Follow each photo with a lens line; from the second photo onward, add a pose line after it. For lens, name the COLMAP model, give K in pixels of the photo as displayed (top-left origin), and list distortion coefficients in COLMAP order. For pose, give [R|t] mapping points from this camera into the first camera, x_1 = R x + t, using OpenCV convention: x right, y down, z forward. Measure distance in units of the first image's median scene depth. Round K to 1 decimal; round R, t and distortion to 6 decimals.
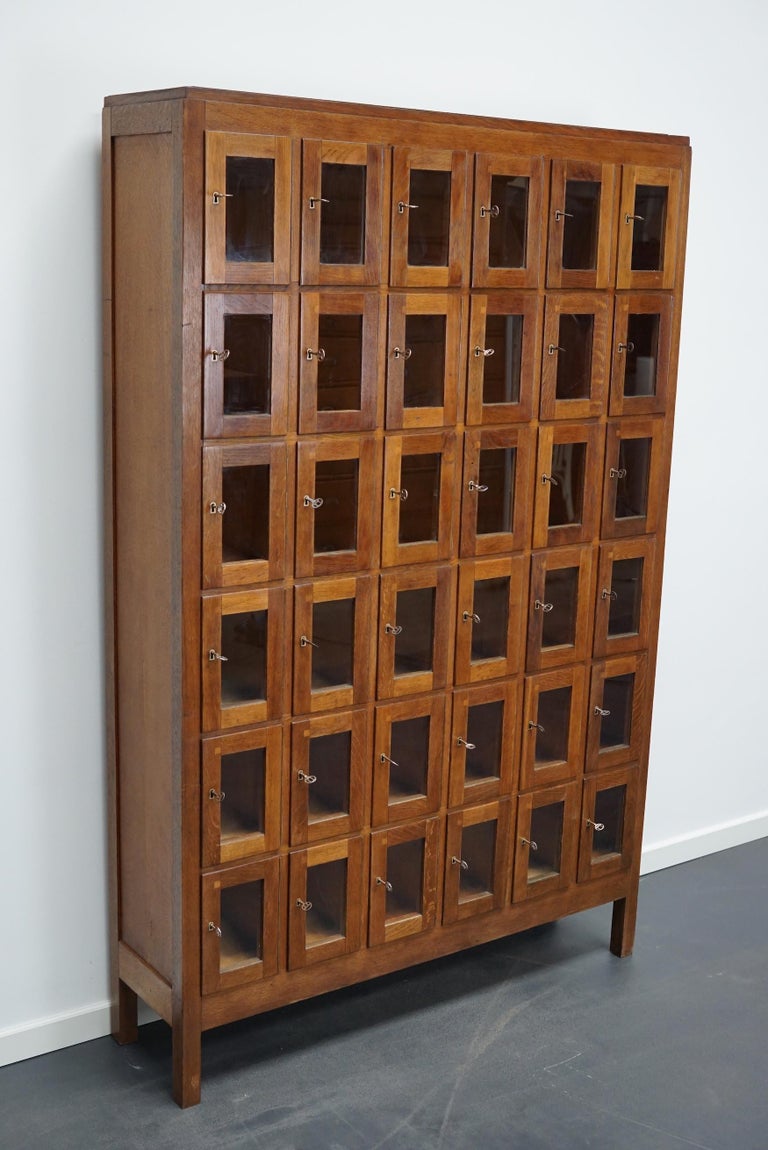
lens RADIAL K [[1482.9, 0, 389.1], [0, 1482.9, 570.5], [0, 0, 1]] dist [-0.151385, 0.335450]
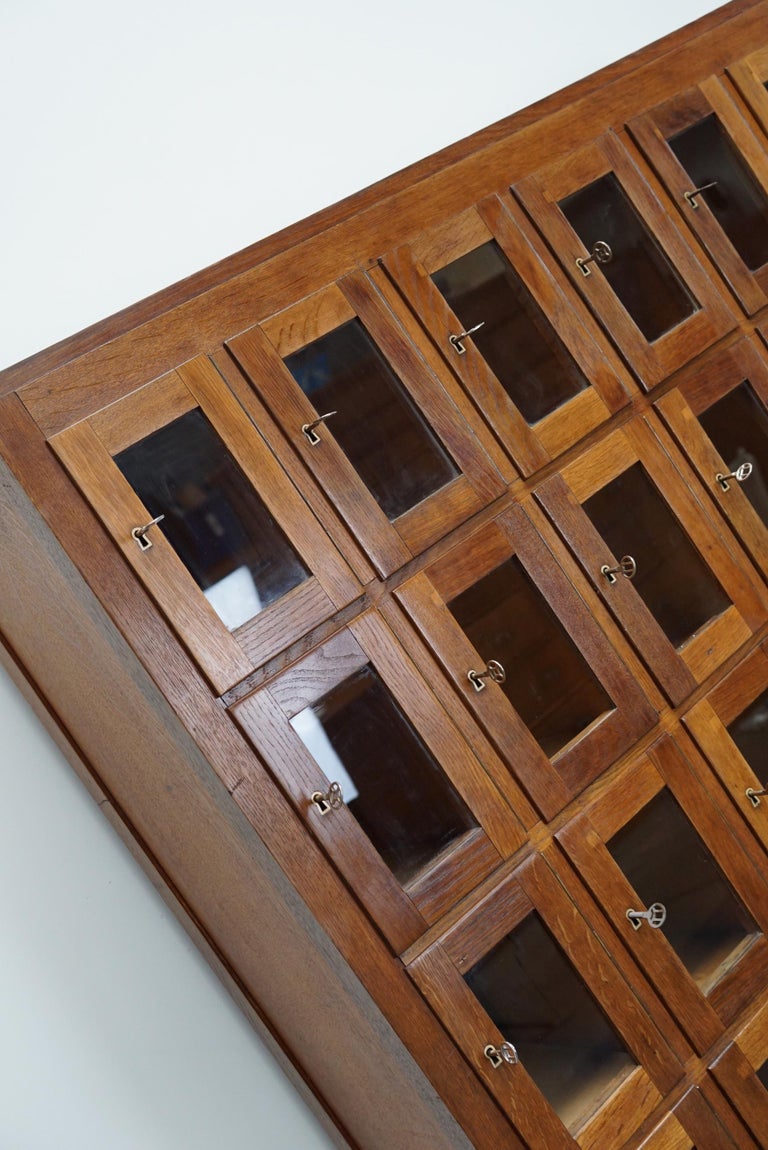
lens RADIAL K [[1482.9, 0, 389.1], [0, 1482.9, 570.5], [0, 0, 1]] dist [-0.151385, 0.335450]
pose [[0.815794, -0.572931, -0.078935, -0.016201], [0.556618, 0.814859, -0.161804, -0.108984], [0.157023, 0.088062, 0.983661, 0.483791]]
